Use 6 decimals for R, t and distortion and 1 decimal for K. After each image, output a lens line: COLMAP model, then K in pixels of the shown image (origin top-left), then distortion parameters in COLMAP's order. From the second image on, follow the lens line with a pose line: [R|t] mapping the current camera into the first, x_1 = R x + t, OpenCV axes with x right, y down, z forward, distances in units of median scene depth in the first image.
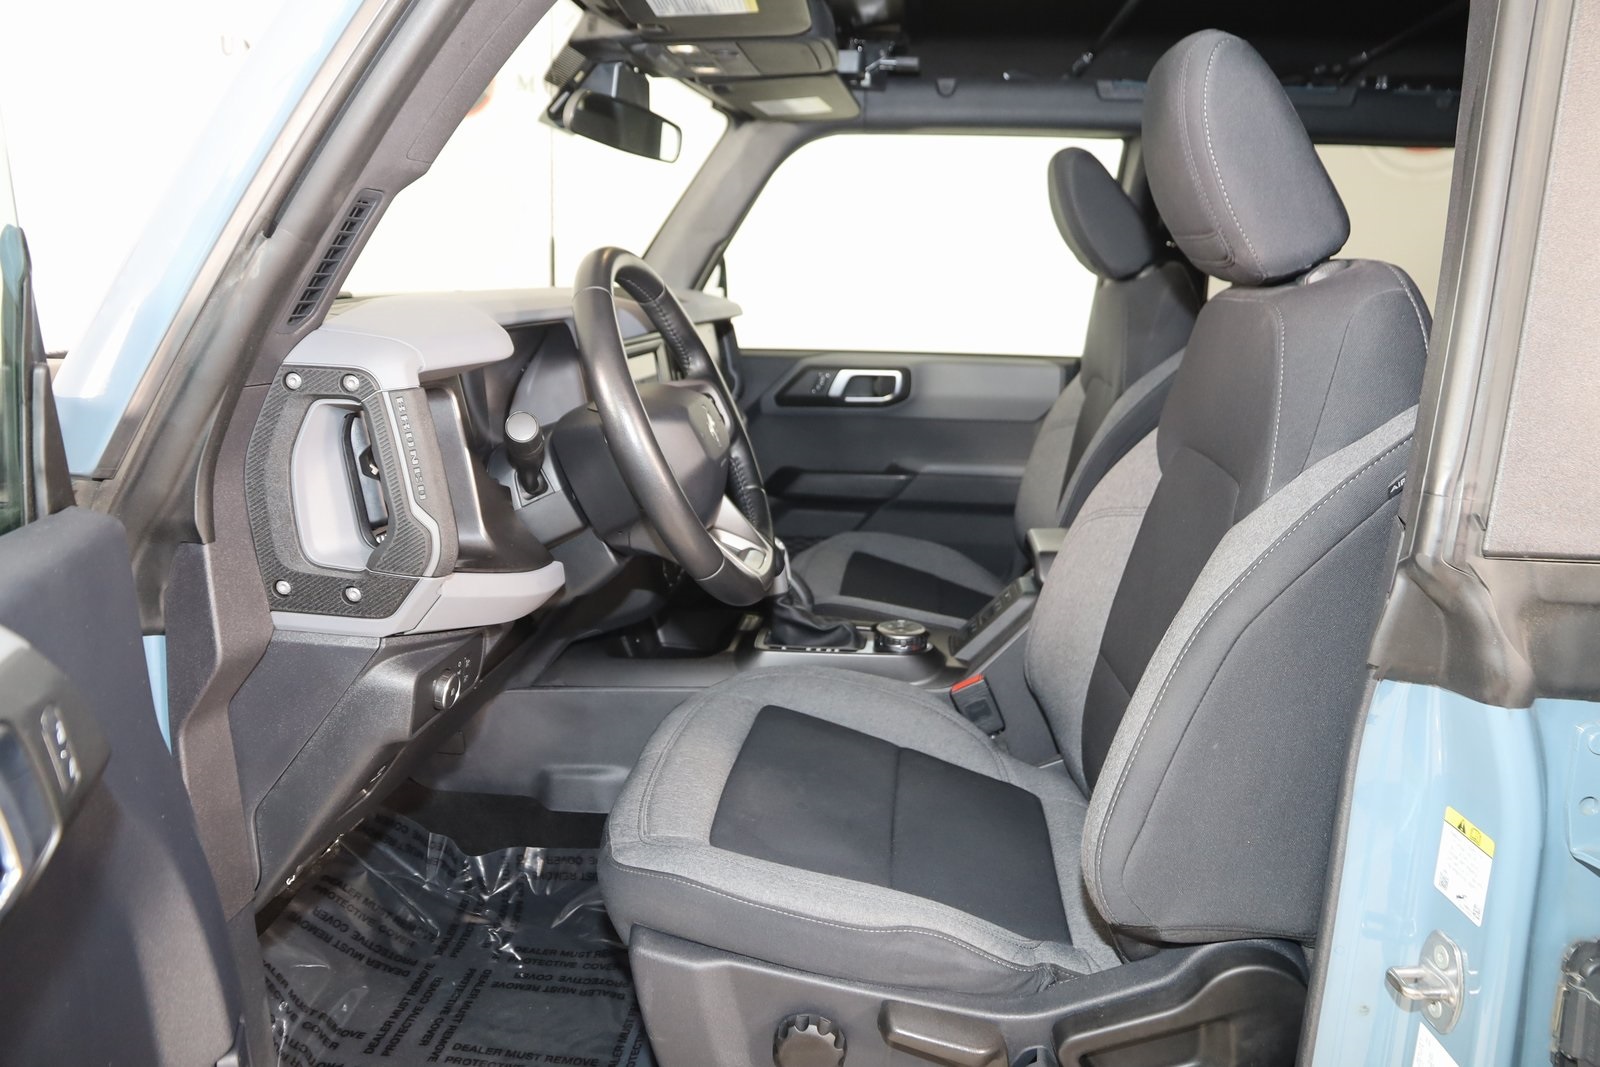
lens RADIAL K [[1086.9, 0, 822.6], [0, 1086.9, 507.5], [0, 0, 1]] dist [-0.114345, 0.067200]
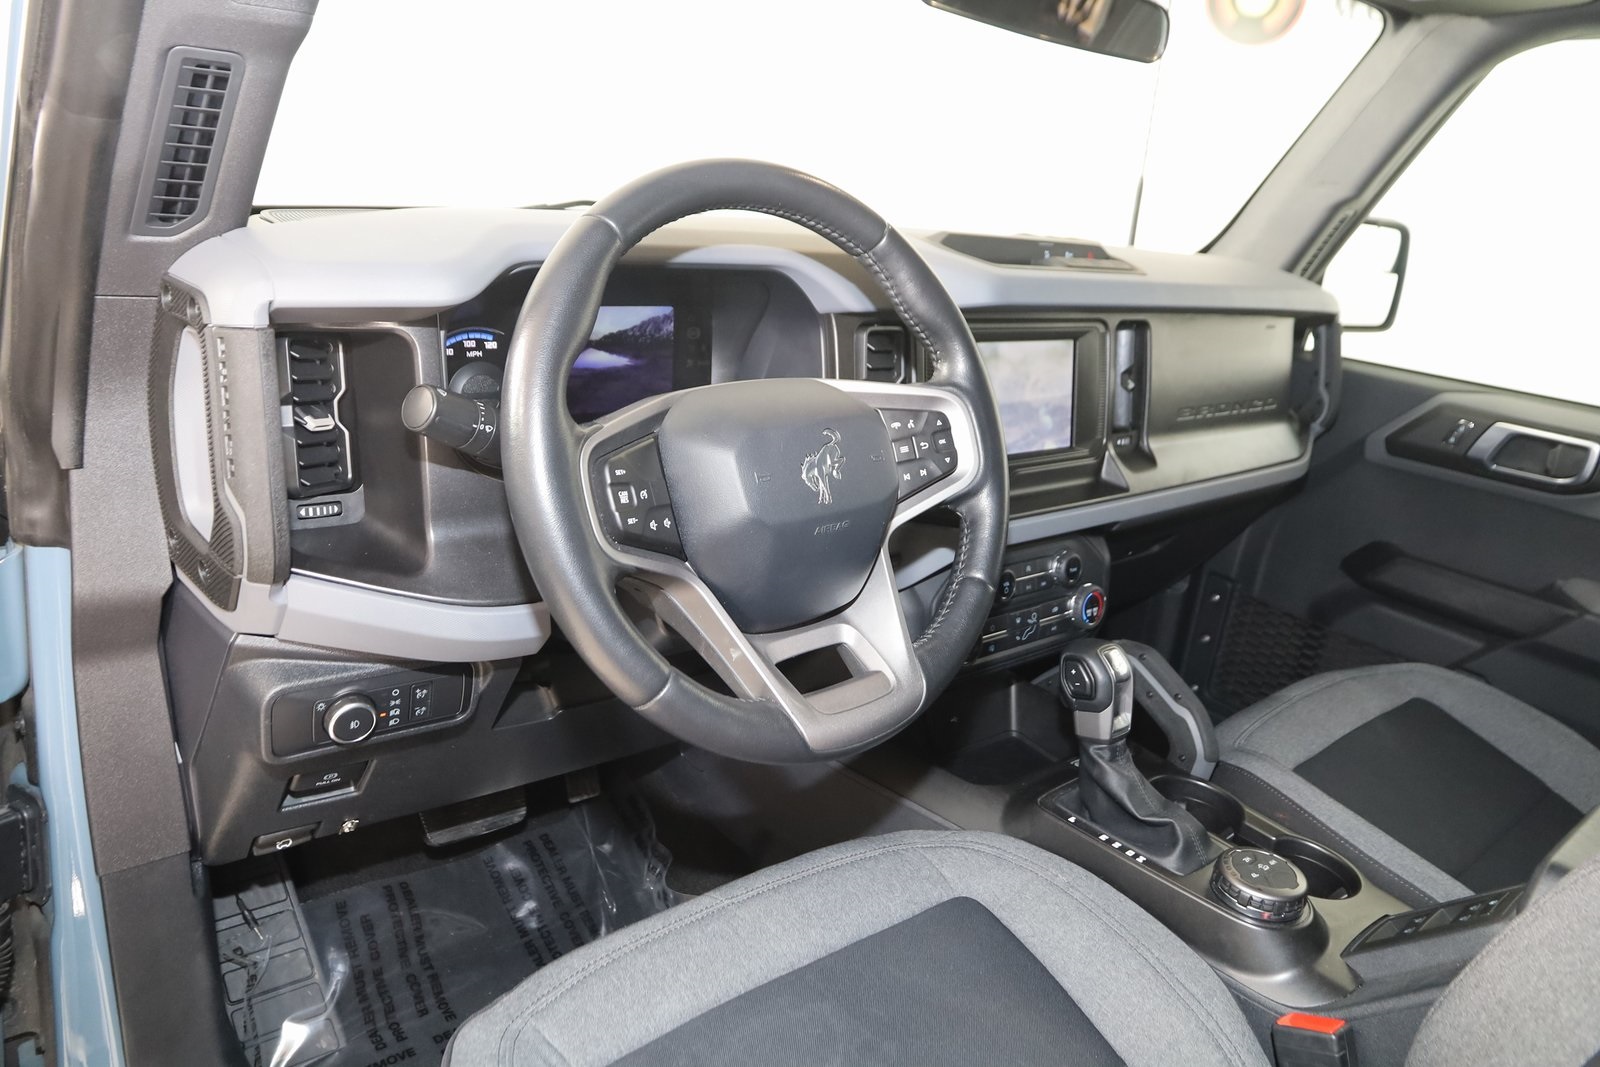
lens RADIAL K [[1086.9, 0, 790.3], [0, 1086.9, 529.1], [0, 0, 1]] dist [-0.114345, 0.067200]
pose [[0.704663, 0.264150, -0.658540, 0.318161], [-0.223975, 0.963475, 0.146802, -0.135823], [0.673264, 0.044051, 0.738089, 0.580783]]
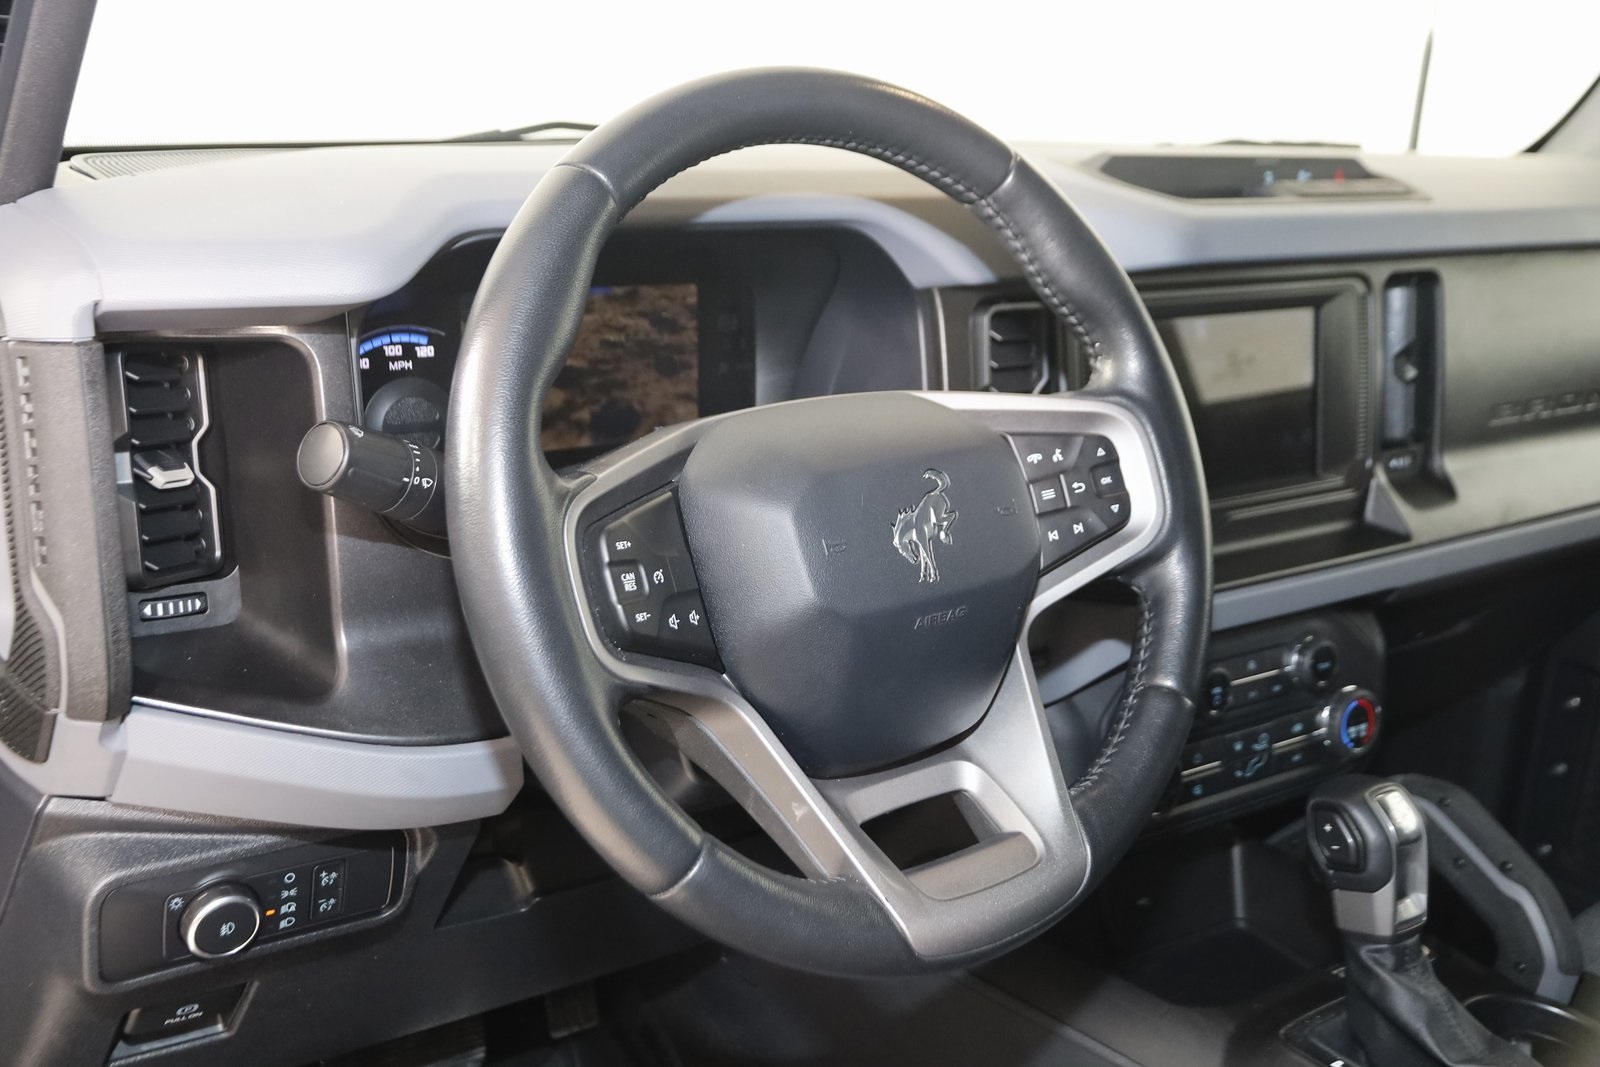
lens RADIAL K [[1679.2, 0, 779.2], [0, 1679.2, 540.8], [0, 0, 1]] dist [0.035681, 0.000000]
pose [[0.667658, 0.225662, -0.709443, 0.333533], [-0.193264, 0.972820, 0.127556, -0.149955], [0.718945, 0.051946, 0.693123, 0.564638]]
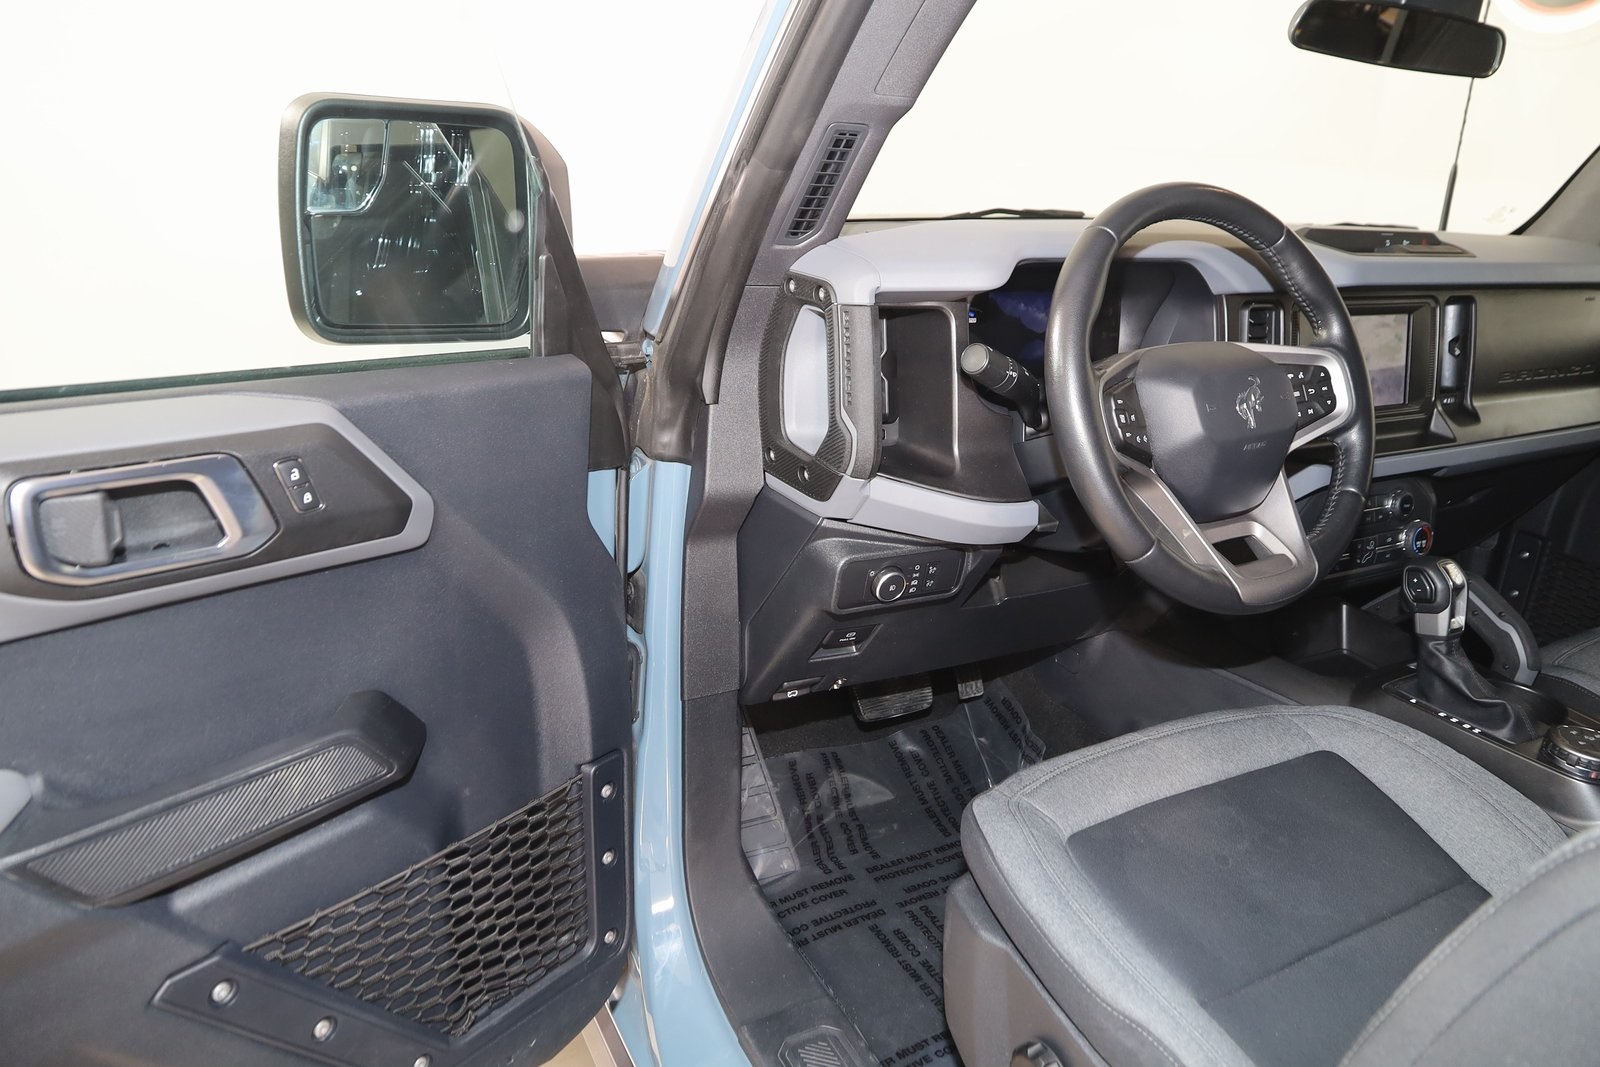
lens RADIAL K [[1086.9, 0, 798.3], [0, 1086.9, 513.4], [0, 0, 1]] dist [-0.114345, 0.067200]
pose [[0.546237, 0.268316, -0.793493, 0.421230], [-0.202027, 0.961543, 0.186066, -0.080141], [0.812902, 0.058671, 0.579438, 0.250913]]
